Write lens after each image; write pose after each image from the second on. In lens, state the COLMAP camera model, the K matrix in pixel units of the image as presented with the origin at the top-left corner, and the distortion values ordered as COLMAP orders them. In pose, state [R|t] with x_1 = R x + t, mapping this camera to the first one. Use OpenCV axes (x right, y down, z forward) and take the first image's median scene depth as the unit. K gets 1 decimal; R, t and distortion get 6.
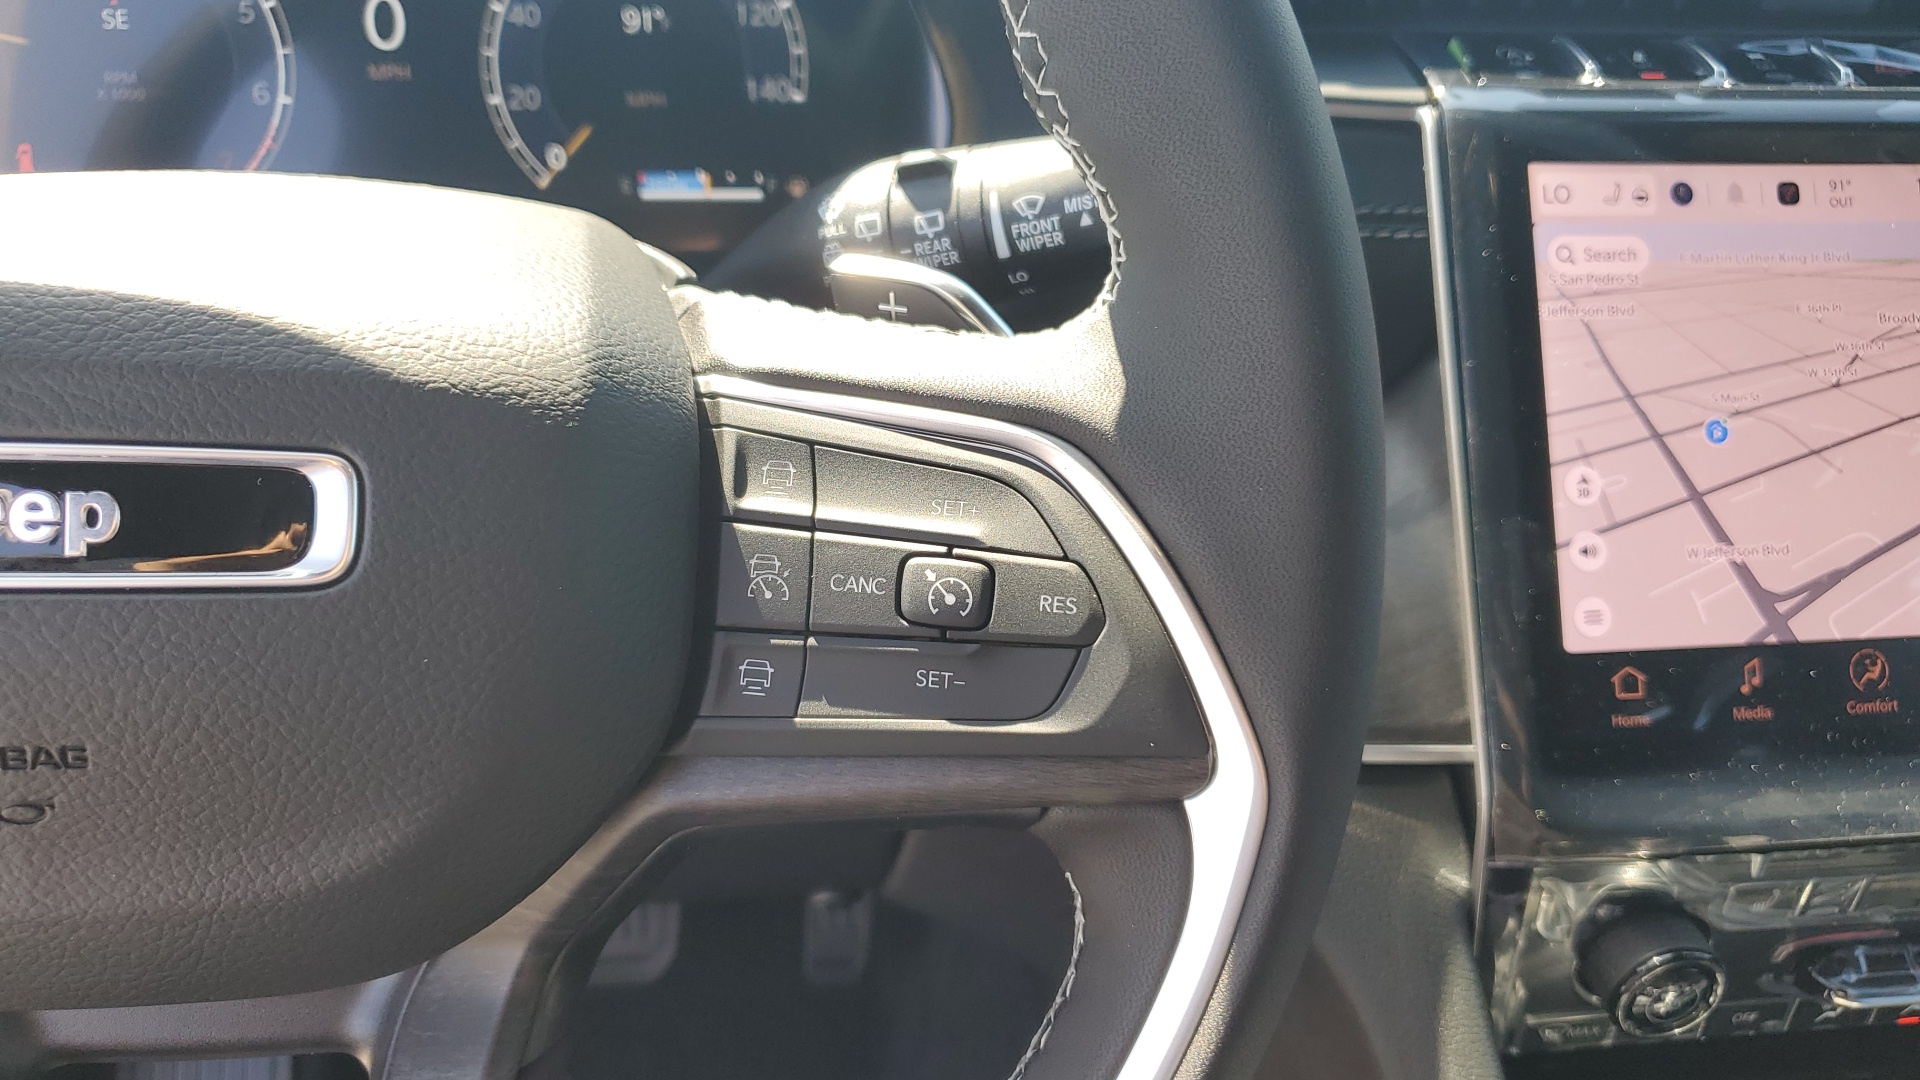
lens RADIAL K [[1486.8, 0, 948.4], [0, 1486.8, 530.2], [0, 0, 1]] dist [0.007272, -0.001299]
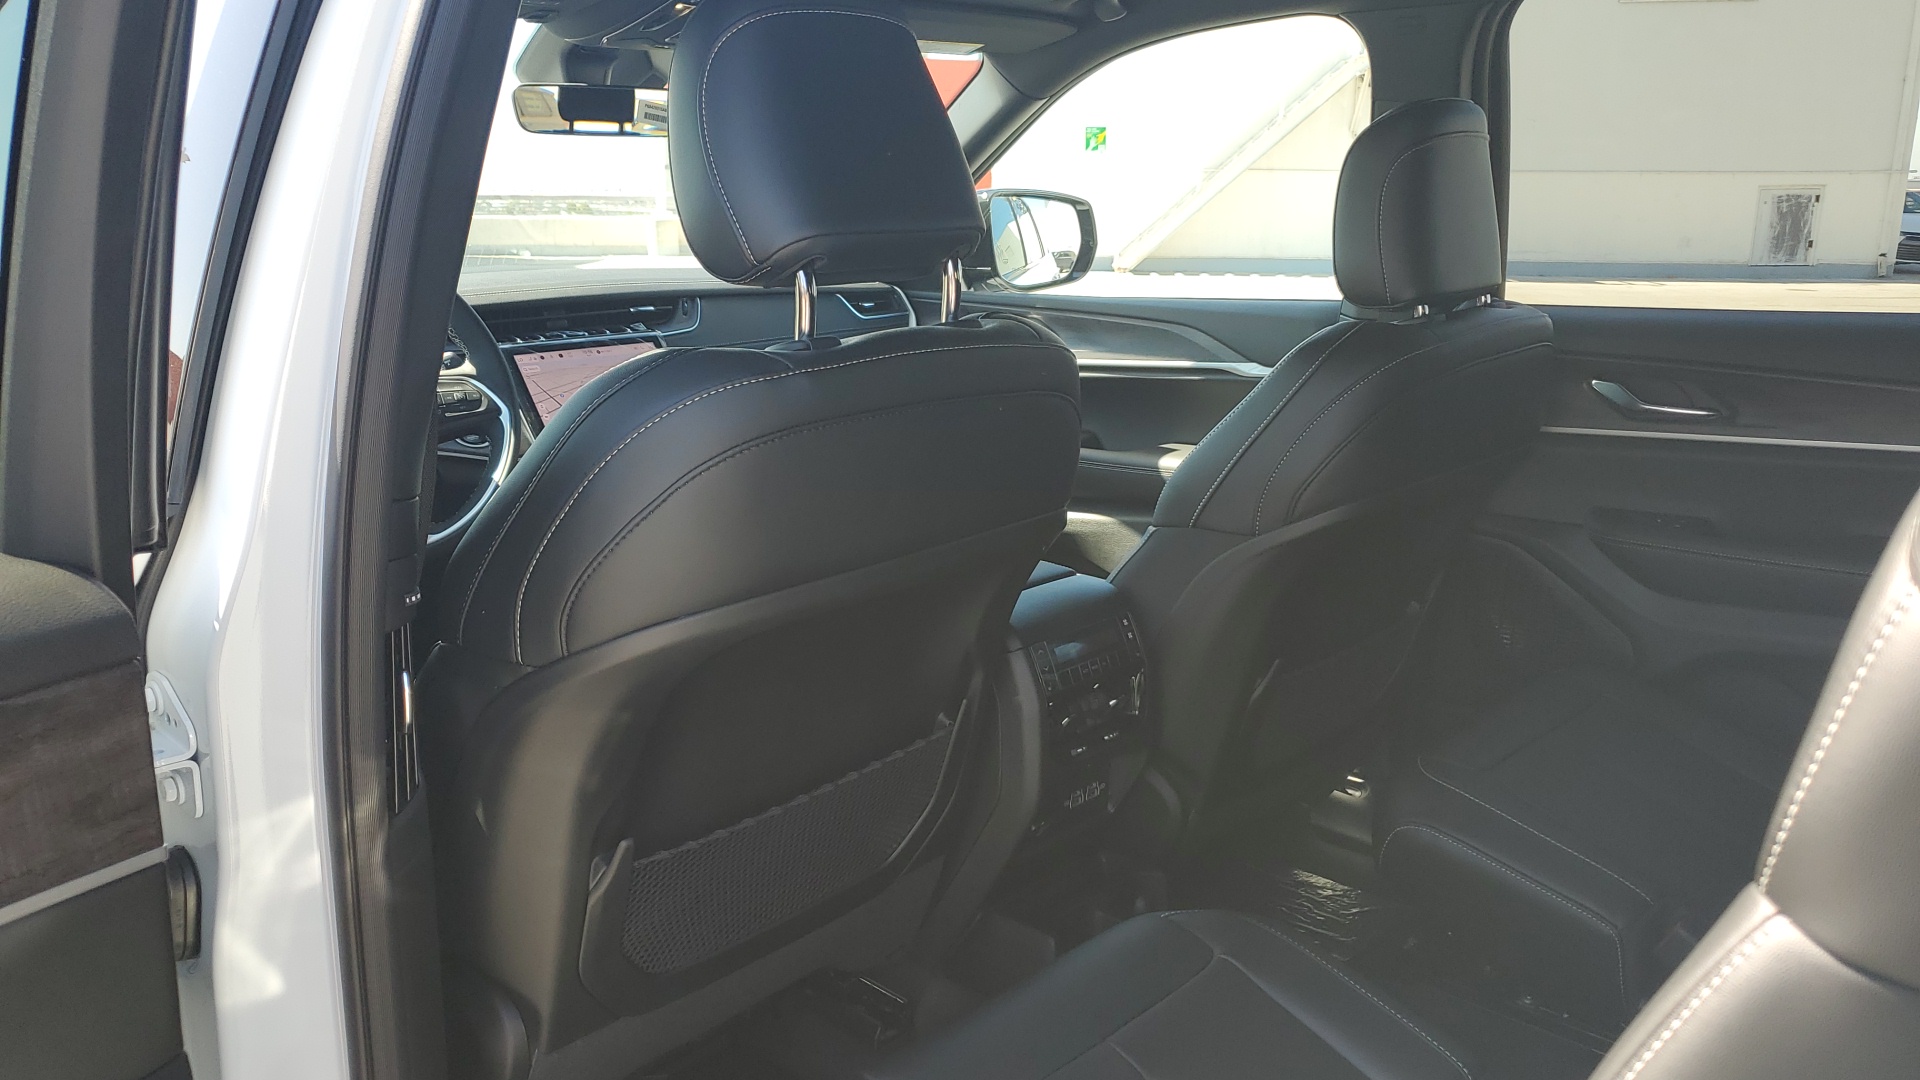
lens RADIAL K [[1436.4, 0, 960.0], [0, 1436.4, 540.0], [0, 0, 1]] dist [0.031656, -0.047777]
pose [[0.755100, -0.201514, 0.623872, -1.810895], [0.368332, 0.917609, -0.149416, 1.772673], [-0.542361, 0.342617, 0.767111, -3.713974]]
